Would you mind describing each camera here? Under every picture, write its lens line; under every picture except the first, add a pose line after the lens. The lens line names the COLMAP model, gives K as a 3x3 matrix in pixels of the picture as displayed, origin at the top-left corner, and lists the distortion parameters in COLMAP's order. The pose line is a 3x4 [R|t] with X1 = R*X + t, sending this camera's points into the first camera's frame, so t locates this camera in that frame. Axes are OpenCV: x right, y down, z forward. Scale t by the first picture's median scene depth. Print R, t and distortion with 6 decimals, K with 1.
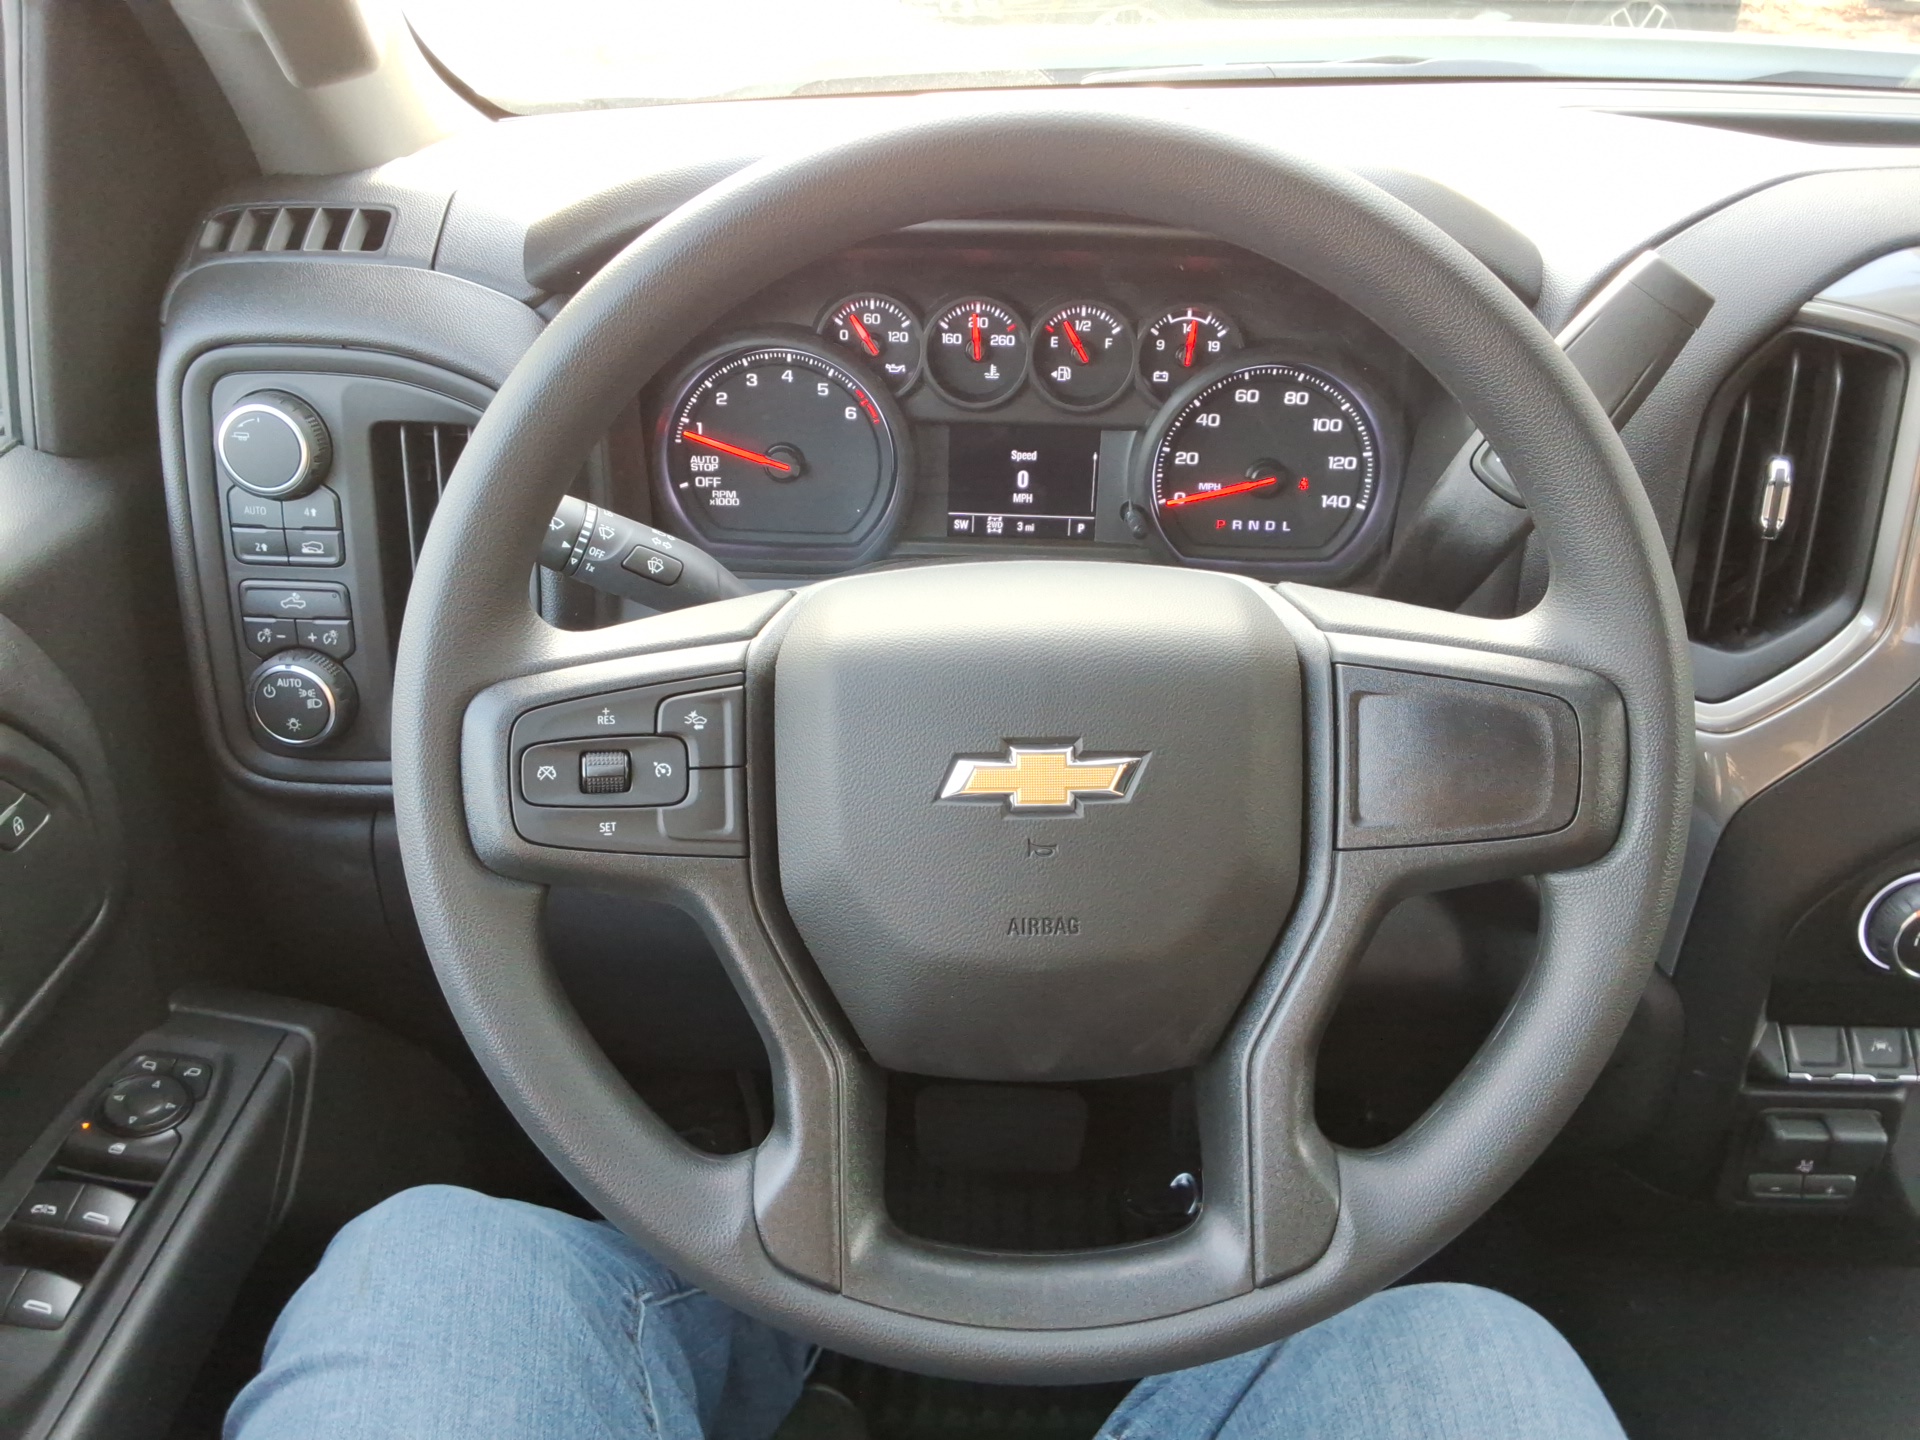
lens RADIAL K [[1536.2, 0, 982.1], [0, 1536.2, 690.3], [0, 0, 1]] dist [0.121296, -0.195643]
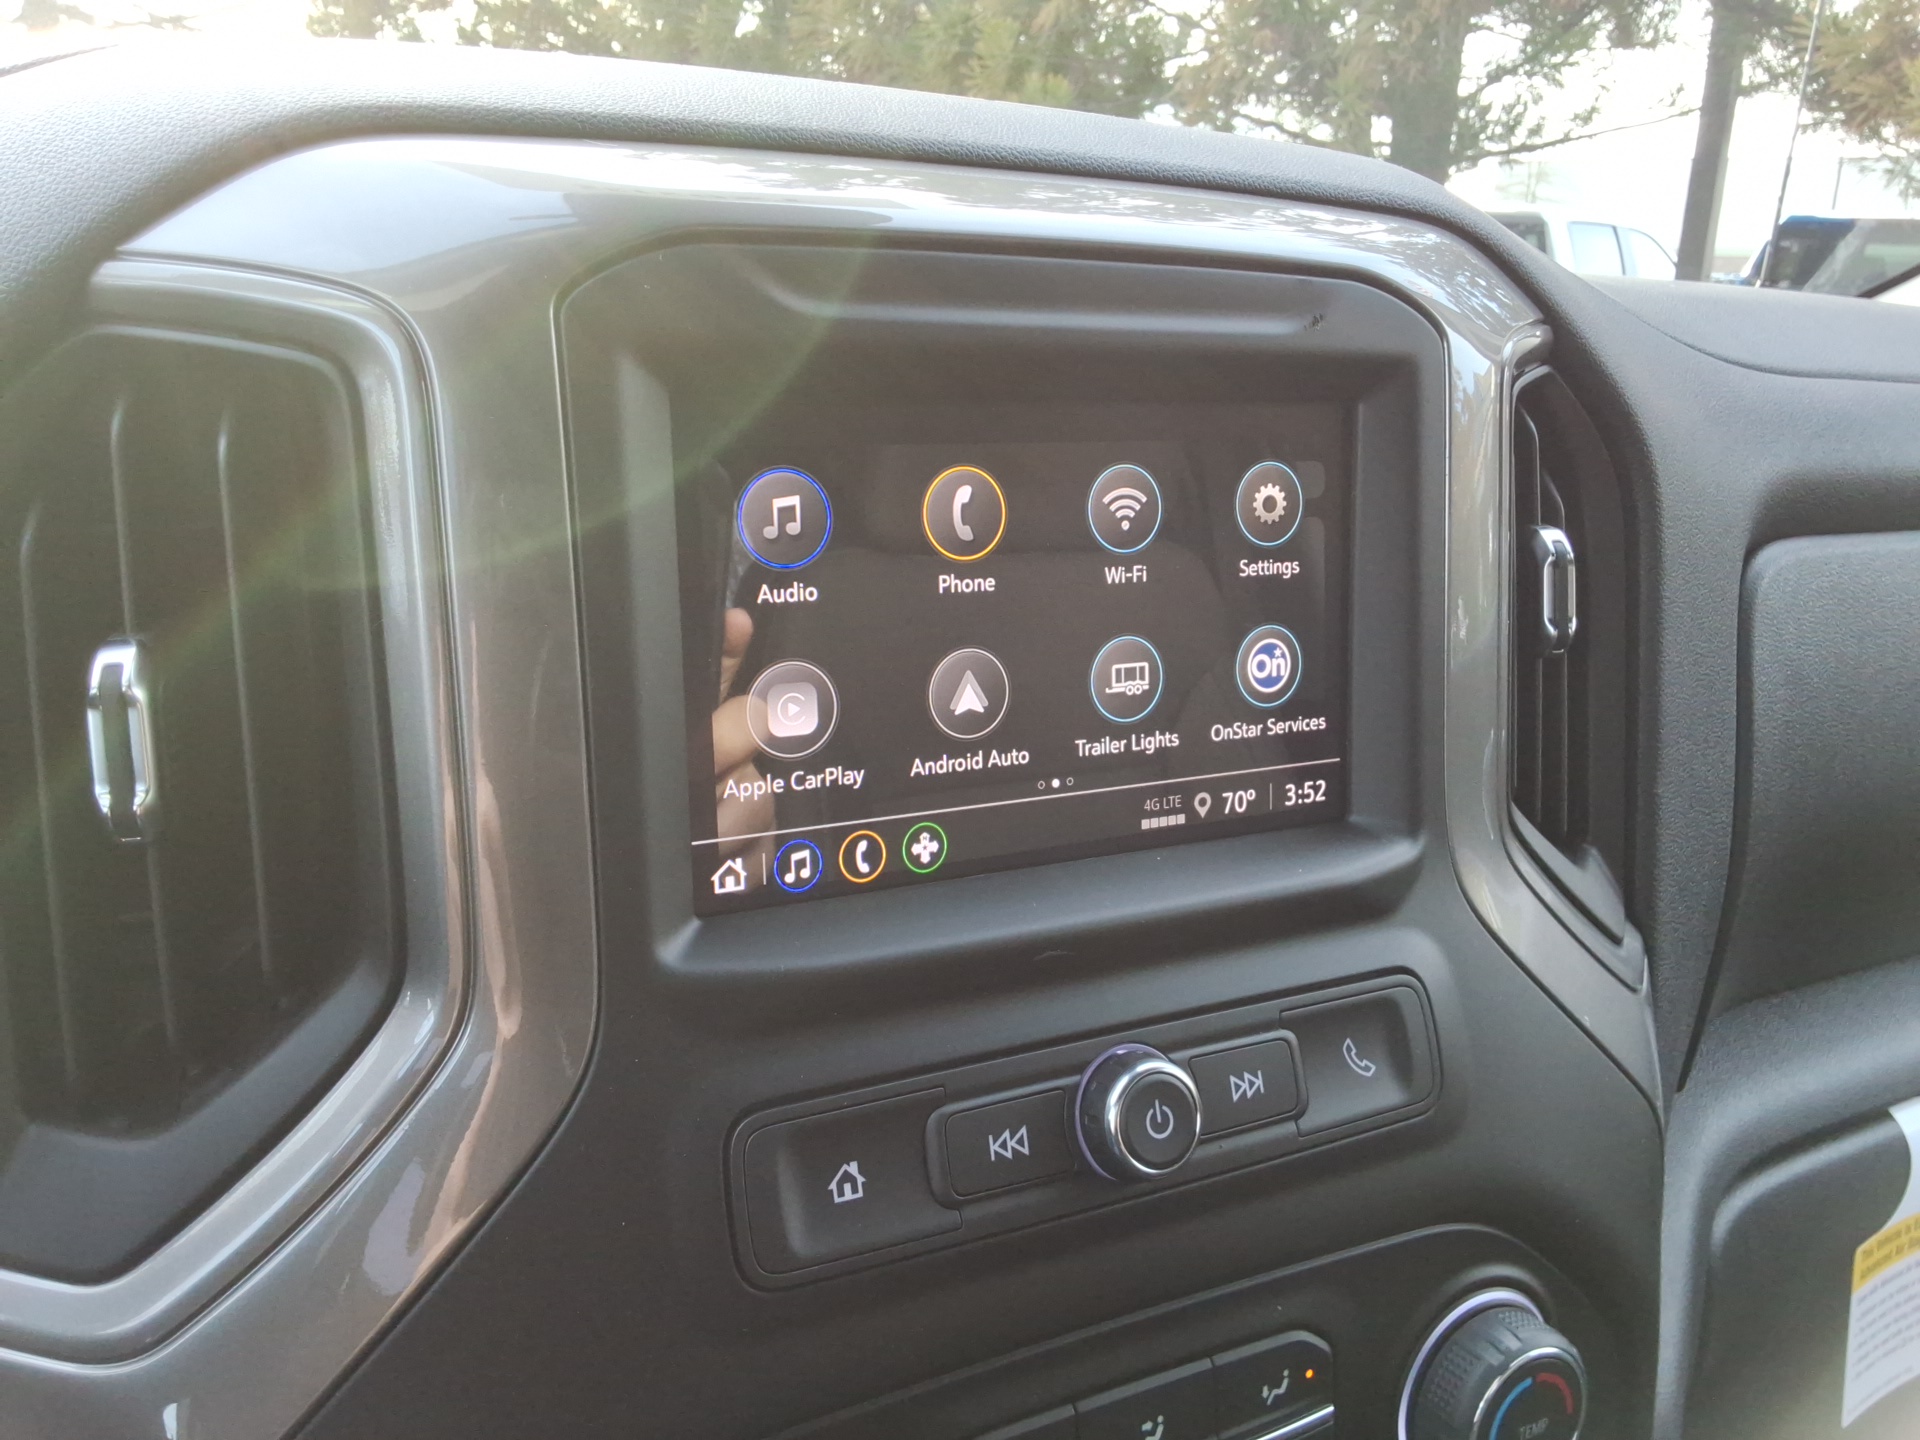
lens RADIAL K [[1536.2, 0, 982.1], [0, 1536.2, 690.3], [0, 0, 1]] dist [0.121296, -0.195643]
pose [[0.873271, -0.102933, 0.476237, 0.432600], [0.211057, 0.960883, -0.179329, -0.014844], [-0.439149, 0.257116, 0.860836, 0.476100]]
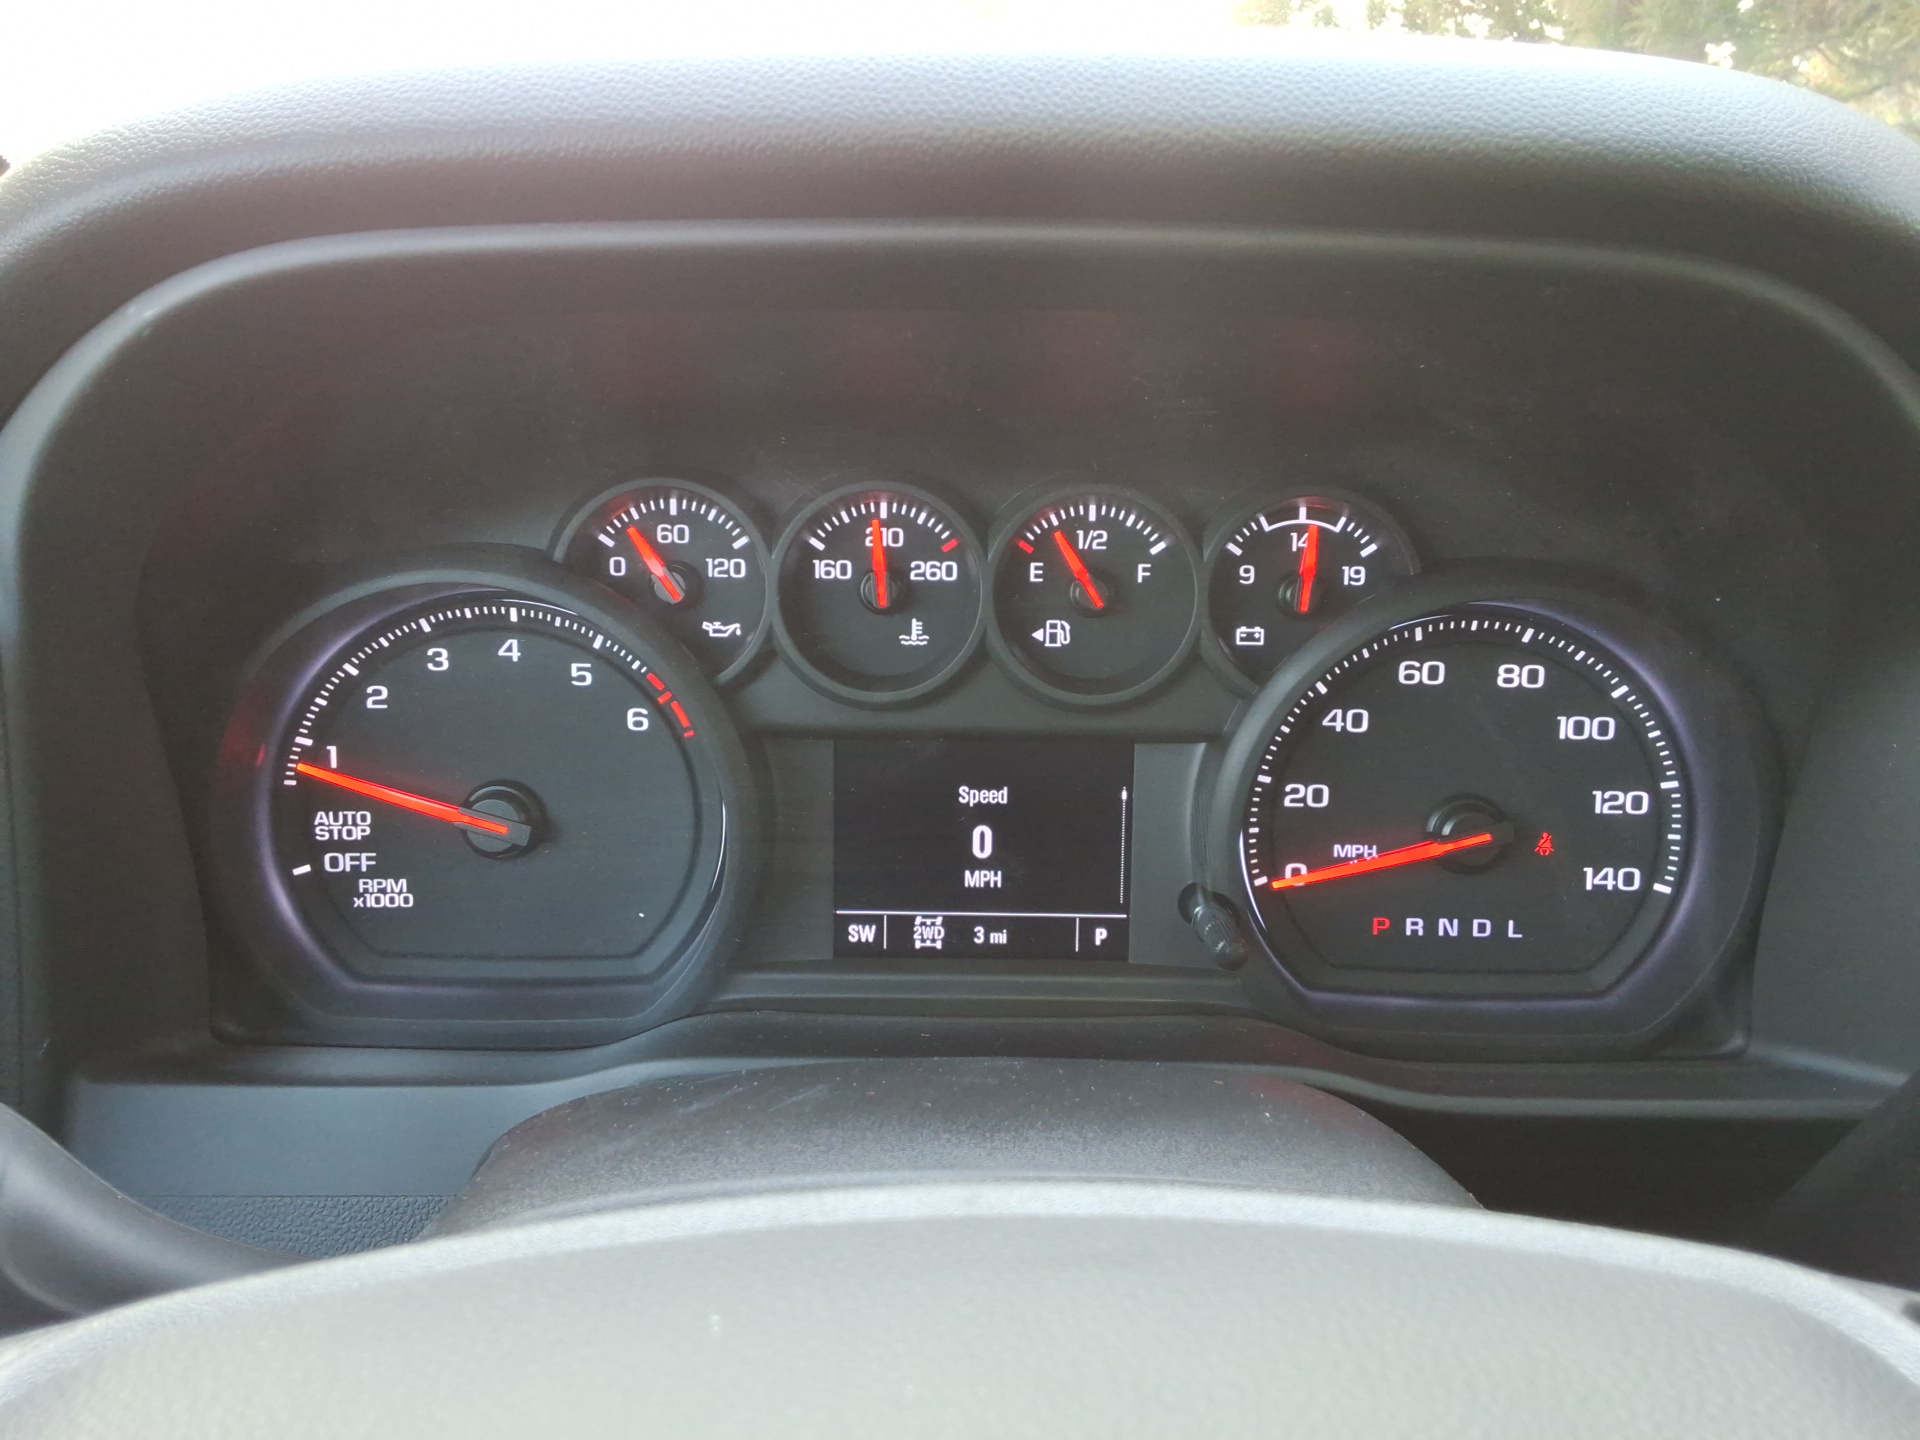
lens RADIAL K [[1536.2, 0, 982.1], [0, 1536.2, 690.3], [0, 0, 1]] dist [0.121296, -0.195643]
pose [[0.999836, -0.017827, 0.003086, 0.026722], [0.018070, 0.975533, -0.219109, -0.077858], [0.000895, 0.219129, 0.975696, 0.516368]]
